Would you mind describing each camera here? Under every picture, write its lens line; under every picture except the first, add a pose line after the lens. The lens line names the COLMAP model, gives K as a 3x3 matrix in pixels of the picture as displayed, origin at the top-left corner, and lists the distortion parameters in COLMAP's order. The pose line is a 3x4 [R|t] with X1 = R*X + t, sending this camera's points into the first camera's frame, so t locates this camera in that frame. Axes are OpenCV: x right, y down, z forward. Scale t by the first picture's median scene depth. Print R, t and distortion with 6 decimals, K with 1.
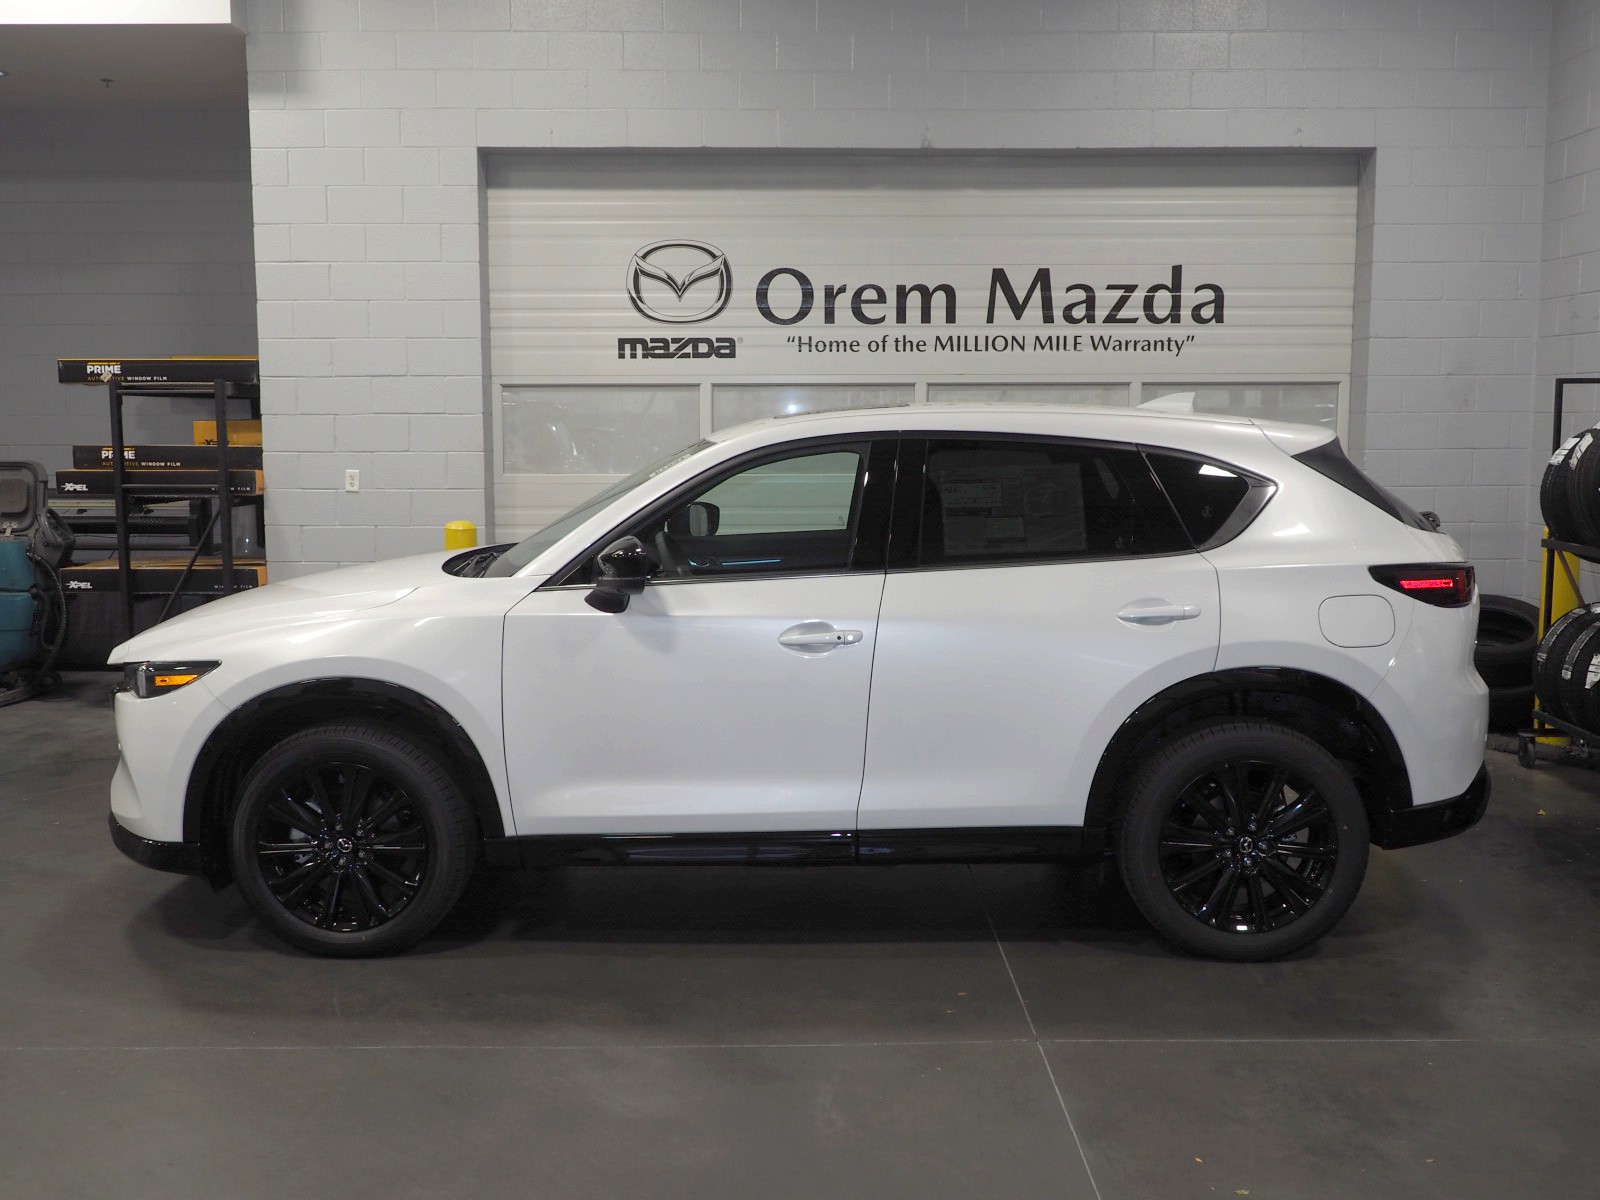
lens RADIAL K [[1384.0, 0, 800.0], [0, 1384.0, 600.0], [0, 0, 1]] dist [0.015014, -0.001114]
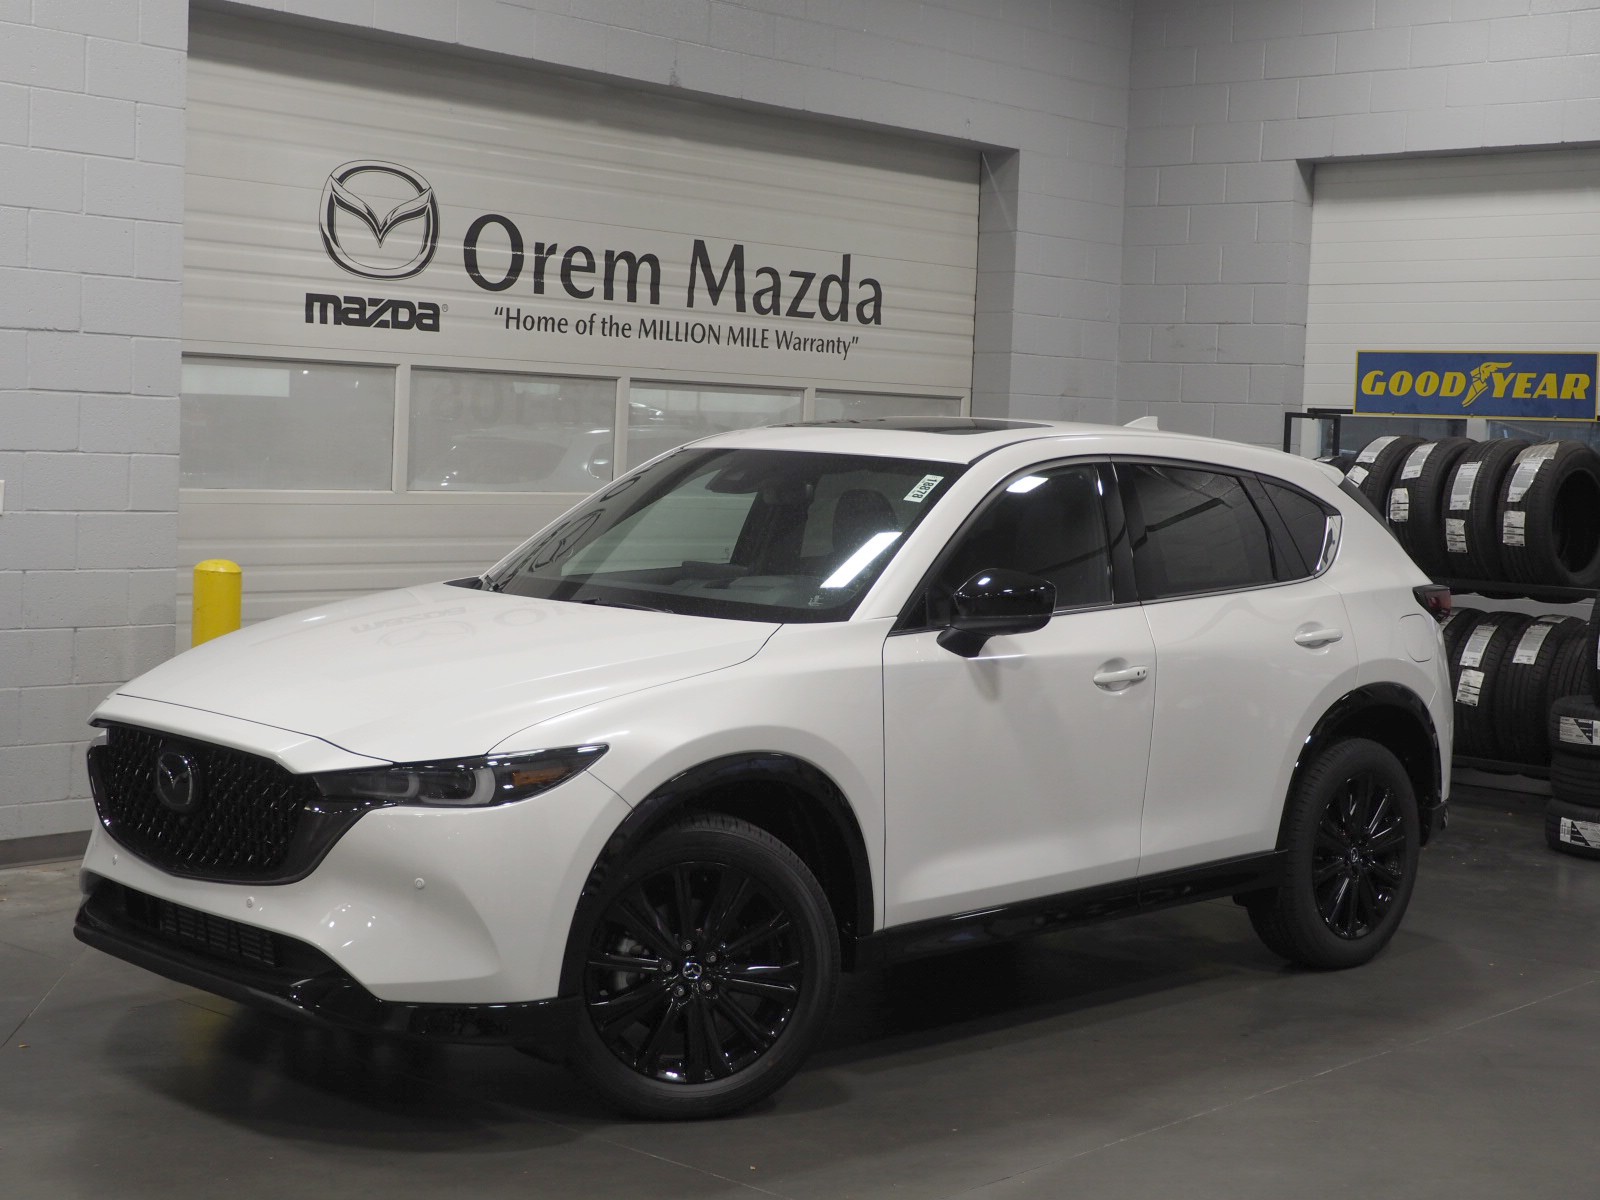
lens RADIAL K [[2289.0, 0, 800.0], [0, 2289.0, 600.0], [0, 0, 1]] dist [0.082964, -0.014706]
pose [[0.709027, -0.022871, 0.704810, -0.758203], [0.051413, 0.998491, -0.019319, -0.002582], [-0.703304, 0.049934, 0.709133, 0.027485]]
